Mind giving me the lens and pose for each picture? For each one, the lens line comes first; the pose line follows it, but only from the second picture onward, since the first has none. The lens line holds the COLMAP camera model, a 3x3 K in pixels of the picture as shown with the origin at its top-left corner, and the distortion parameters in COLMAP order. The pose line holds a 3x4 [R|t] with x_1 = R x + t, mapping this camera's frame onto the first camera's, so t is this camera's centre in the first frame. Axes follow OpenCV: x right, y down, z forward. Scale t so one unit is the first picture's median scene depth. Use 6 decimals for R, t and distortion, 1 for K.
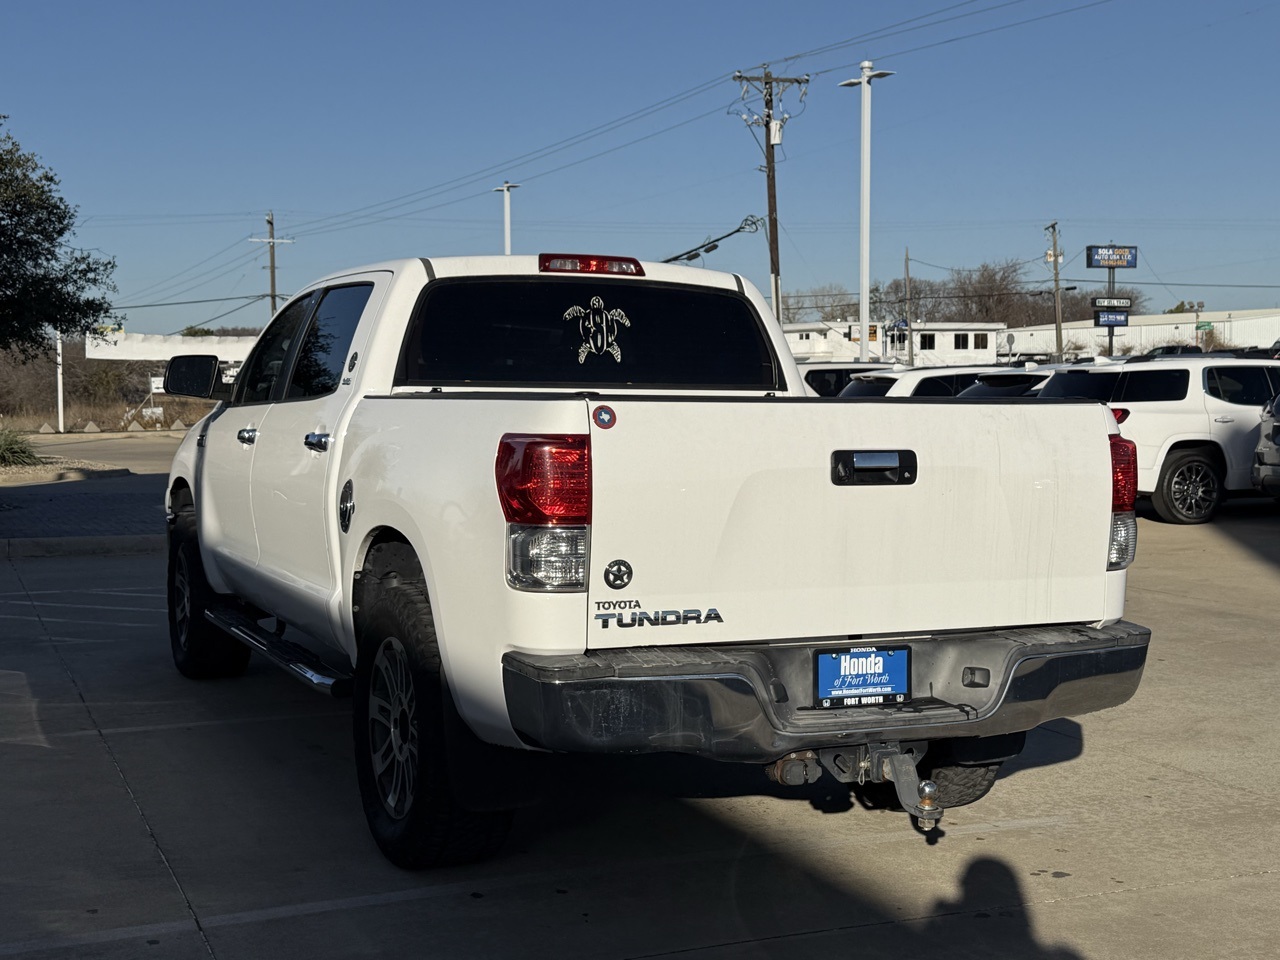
lens RADIAL K [[1629.8, 0, 640.0], [0, 1629.8, 480.0], [0, 0, 1]] dist [0.150341, -0.047903]
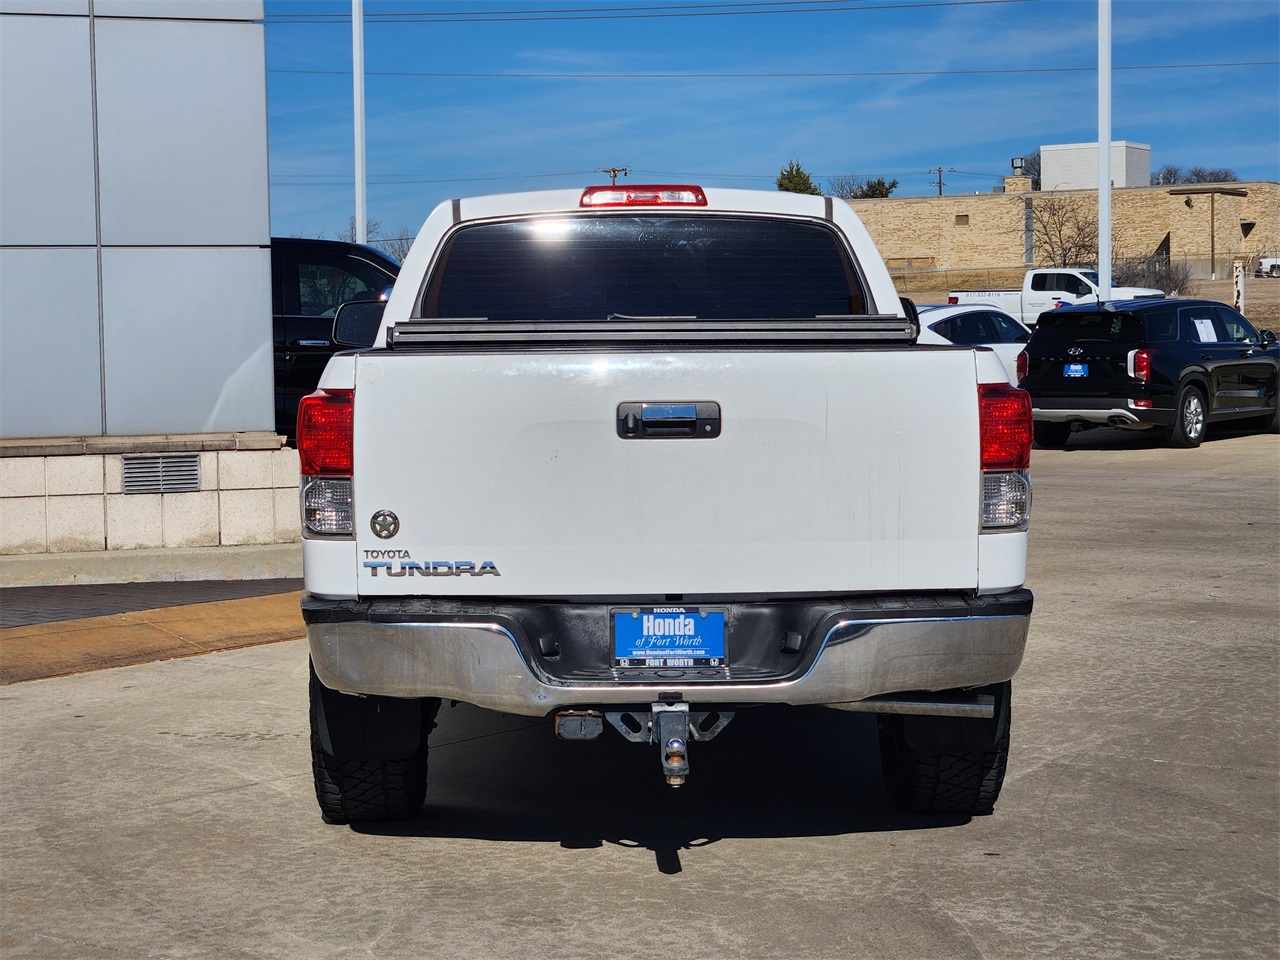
lens RADIAL K [[2521.8, 0, 647.1], [0, 2521.8, 413.9], [0, 0, 1]] dist [-0.757067, 10.814702]
pose [[0.921143, -0.003466, -0.389210, 0.694525], [-0.001510, 0.999921, -0.012477, 0.006990], [0.389222, 0.012081, 0.921065, -0.360583]]
